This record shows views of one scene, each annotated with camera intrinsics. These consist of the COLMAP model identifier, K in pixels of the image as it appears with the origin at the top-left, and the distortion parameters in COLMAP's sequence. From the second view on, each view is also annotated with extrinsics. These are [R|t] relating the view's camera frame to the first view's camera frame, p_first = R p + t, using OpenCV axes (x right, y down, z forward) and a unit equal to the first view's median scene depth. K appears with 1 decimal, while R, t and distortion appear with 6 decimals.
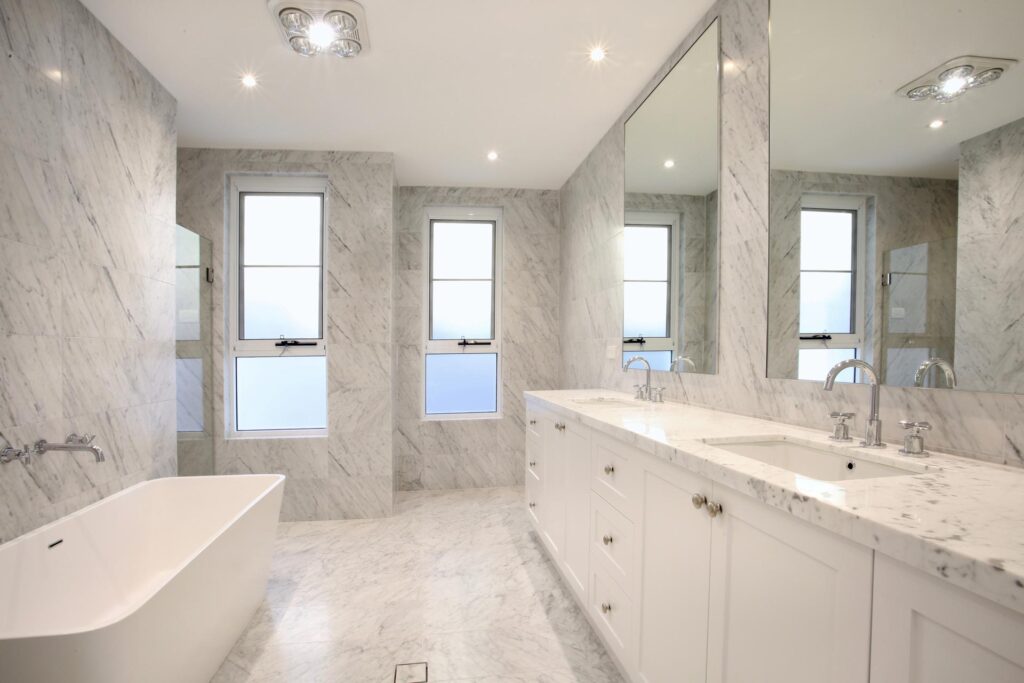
lens RADIAL K [[535.3, 0, 512.6], [0, 535.3, 401.8], [0, 0, 1]] dist [-0.050196, 0.028487]
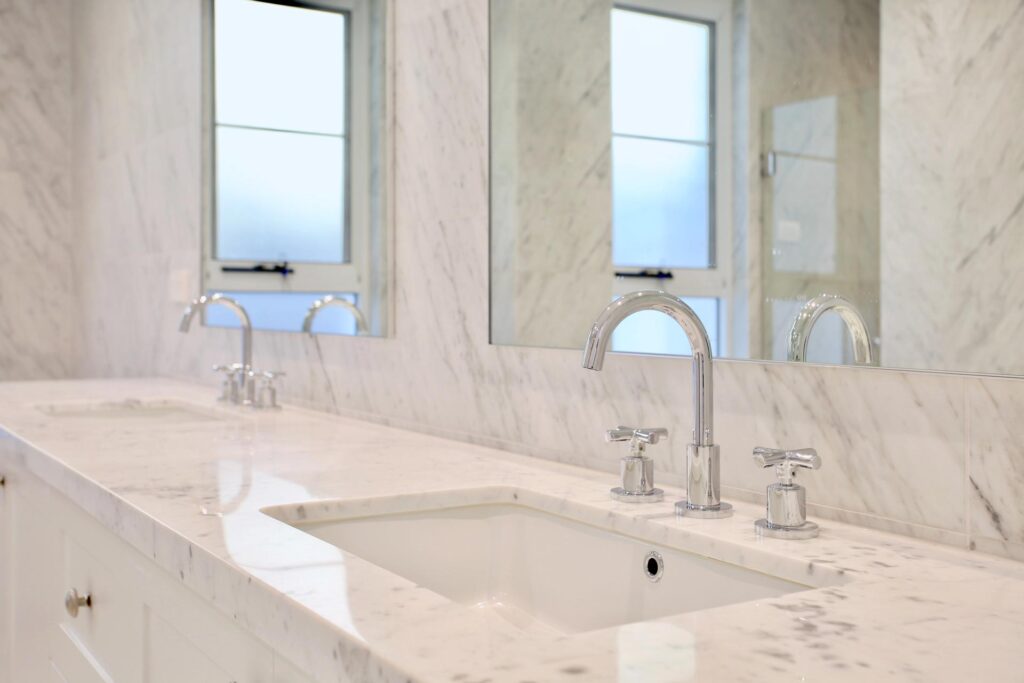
lens RADIAL K [[1188.3, 0, 512.0], [0, 1188.3, 341.5], [0, 0, 1]] dist [0.065792, 0.027281]
pose [[0.921964, 0.012129, 0.387086, 0.091185], [0.010527, 0.998355, -0.056356, 0.002475], [-0.387133, 0.056033, 0.920320, 0.099342]]
